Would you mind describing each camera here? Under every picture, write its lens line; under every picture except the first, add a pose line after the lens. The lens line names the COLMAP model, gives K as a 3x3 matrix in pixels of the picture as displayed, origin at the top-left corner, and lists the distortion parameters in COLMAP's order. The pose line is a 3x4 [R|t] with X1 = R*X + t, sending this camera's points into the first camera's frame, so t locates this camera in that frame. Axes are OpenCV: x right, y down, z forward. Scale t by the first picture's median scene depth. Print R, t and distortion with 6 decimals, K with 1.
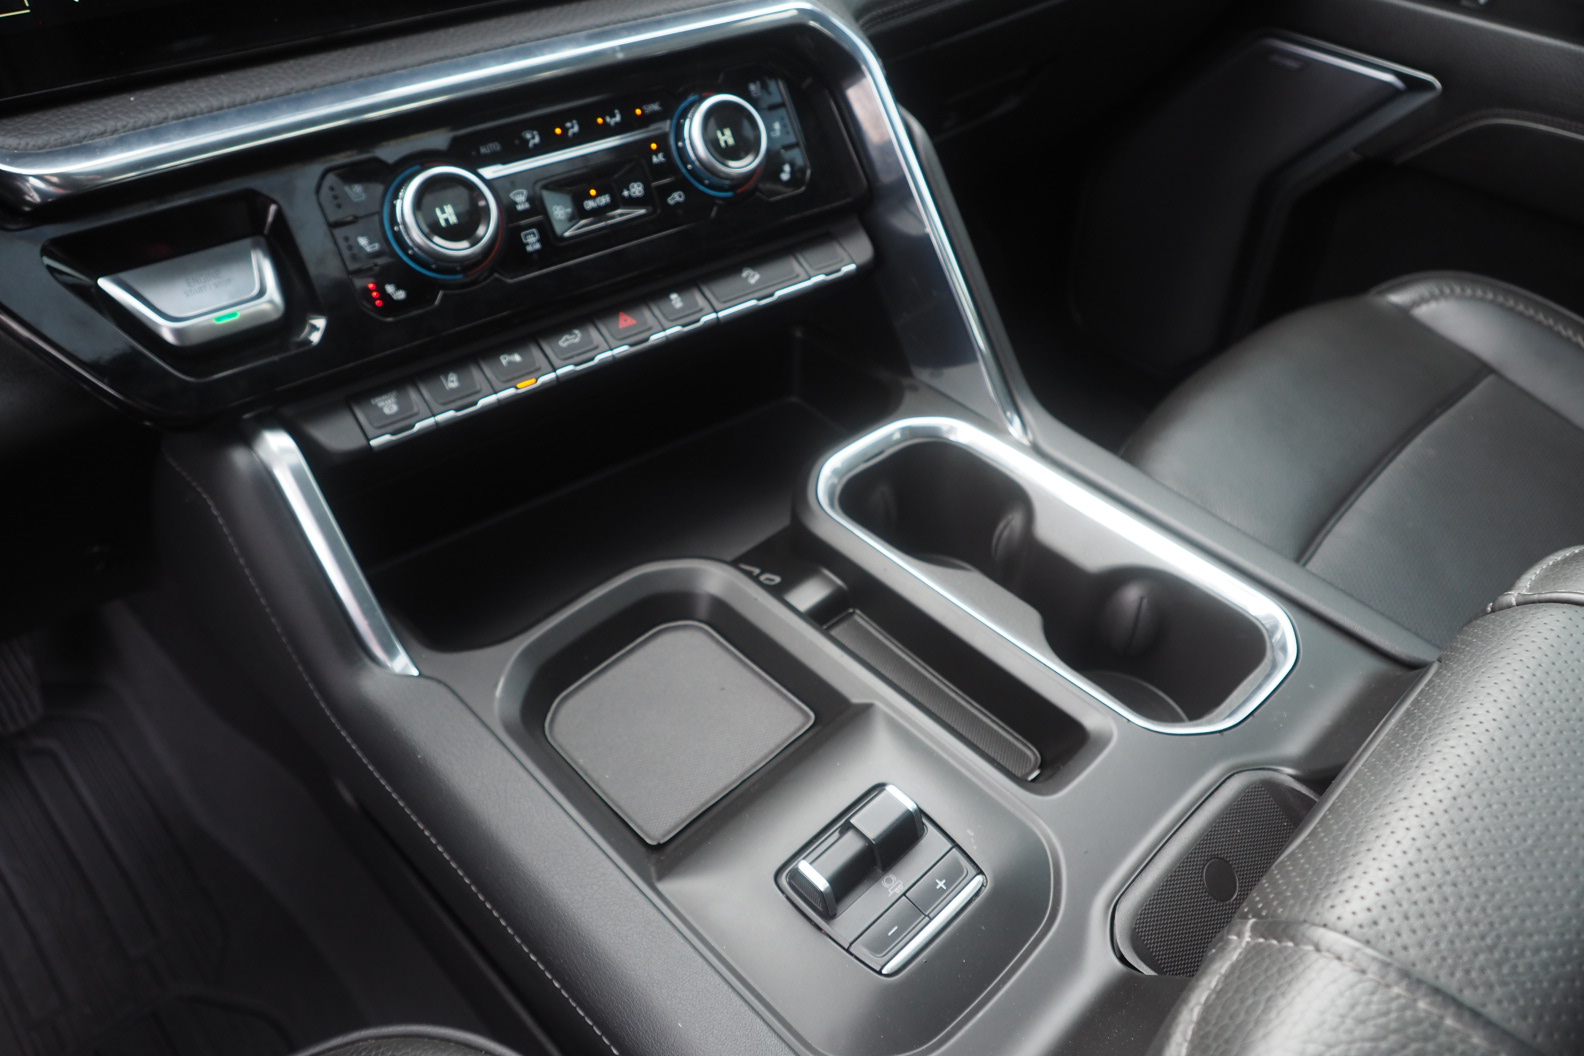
lens RADIAL K [[1119.2, 0, 792.0], [0, 1119.2, 528.0], [0, 0, 1]] dist [-0.031088, -0.003663]
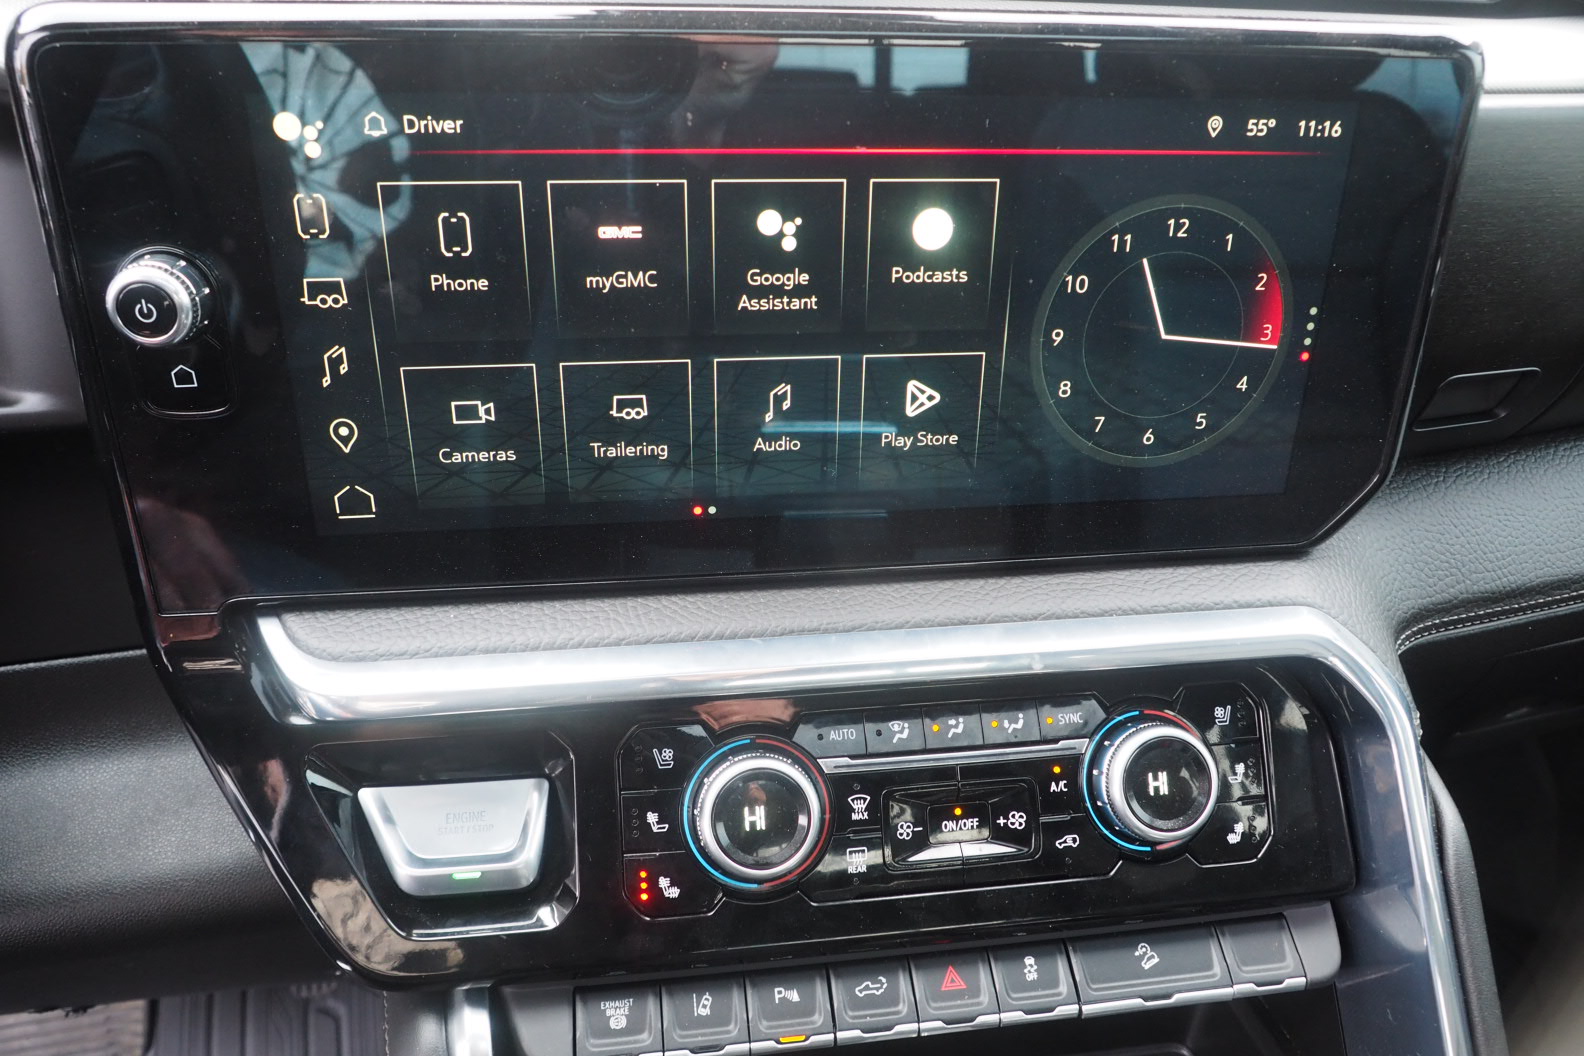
lens RADIAL K [[1119.2, 0, 792.0], [0, 1119.2, 528.0], [0, 0, 1]] dist [-0.031088, -0.003663]
pose [[0.878392, 0.239475, -0.413617, -0.008703], [-0.327599, 0.931813, -0.156219, -0.317038], [0.348003, 0.272722, 0.896949, 0.216714]]
